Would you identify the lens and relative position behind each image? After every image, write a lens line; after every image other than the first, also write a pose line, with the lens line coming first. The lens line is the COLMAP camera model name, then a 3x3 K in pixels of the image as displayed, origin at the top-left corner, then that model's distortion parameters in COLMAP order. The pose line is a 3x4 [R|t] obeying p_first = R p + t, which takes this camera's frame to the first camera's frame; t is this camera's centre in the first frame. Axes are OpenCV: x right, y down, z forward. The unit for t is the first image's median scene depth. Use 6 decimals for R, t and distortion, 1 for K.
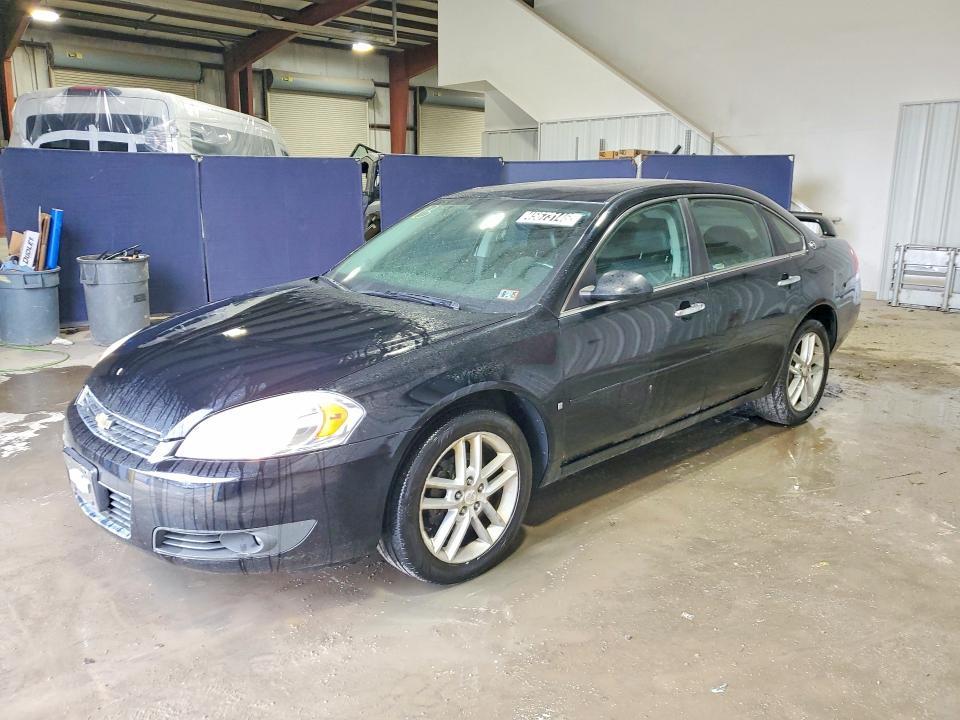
lens RADIAL K [[802.0, 0, 480.0], [0, 802.0, 360.0], [0, 0, 1]] dist [0.001566, 0.005005]
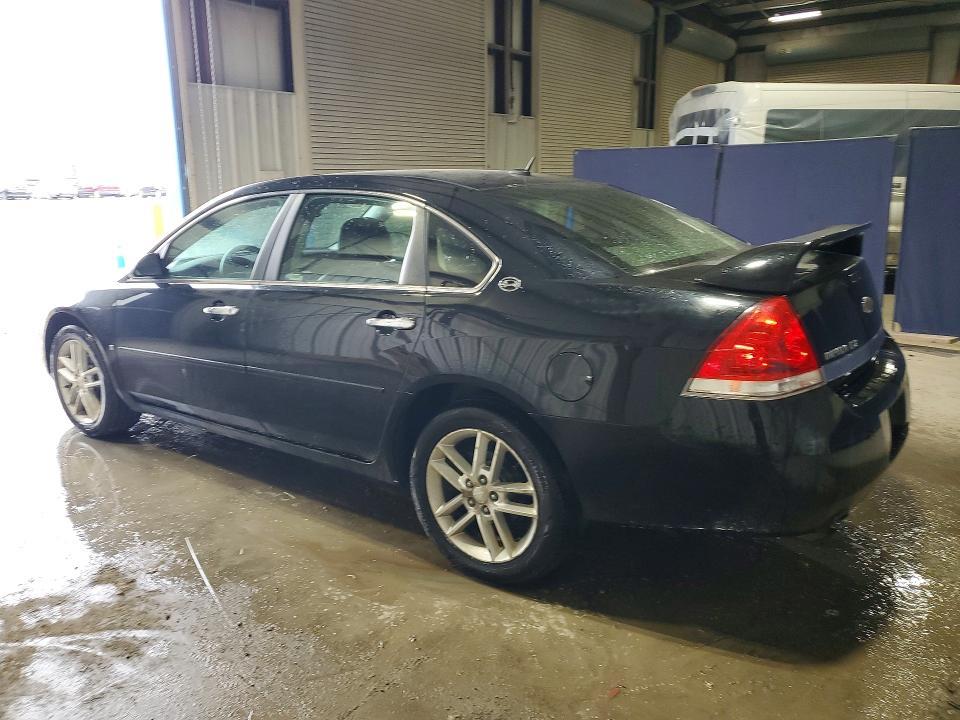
lens RADIAL K [[802.0, 0, 480.0], [0, 802.0, 360.0], [0, 0, 1]] dist [0.001566, 0.005005]
pose [[0.123992, 0.215324, -0.968639, 0.625536], [-0.198428, 0.961835, 0.188412, -0.125589], [0.972241, 0.168844, 0.161986, 0.586066]]
